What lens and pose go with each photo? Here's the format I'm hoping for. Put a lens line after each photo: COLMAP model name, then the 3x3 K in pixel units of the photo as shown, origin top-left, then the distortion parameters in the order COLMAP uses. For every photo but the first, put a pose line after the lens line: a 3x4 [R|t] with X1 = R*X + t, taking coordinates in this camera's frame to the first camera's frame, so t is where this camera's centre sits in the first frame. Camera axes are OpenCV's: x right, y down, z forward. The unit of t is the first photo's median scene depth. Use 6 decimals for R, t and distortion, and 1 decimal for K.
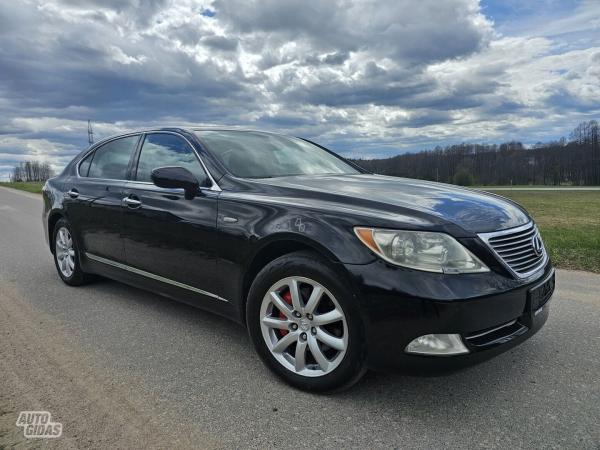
lens RADIAL K [[405.2, 0, 300.0], [0, 405.2, 225.0], [0, 0, 1]] dist [0.047572, -0.035378]
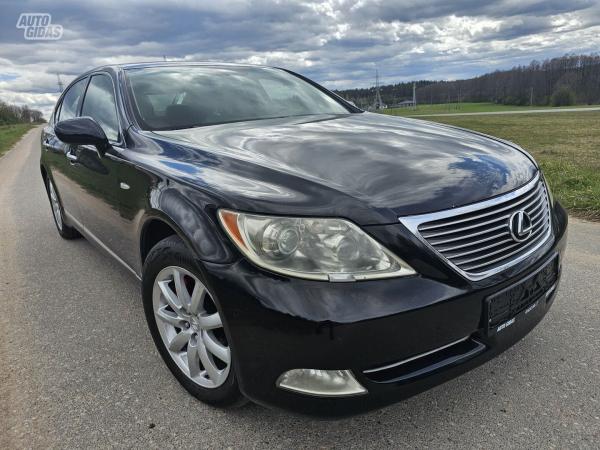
lens RADIAL K [[405.2, 0, 300.0], [0, 405.2, 225.0], [0, 0, 1]] dist [0.047572, -0.035378]
pose [[0.985068, 0.006882, -0.172031, 0.271431], [0.021599, 0.986367, 0.163138, -0.054255], [0.170808, -0.164418, 0.971489, 0.231693]]
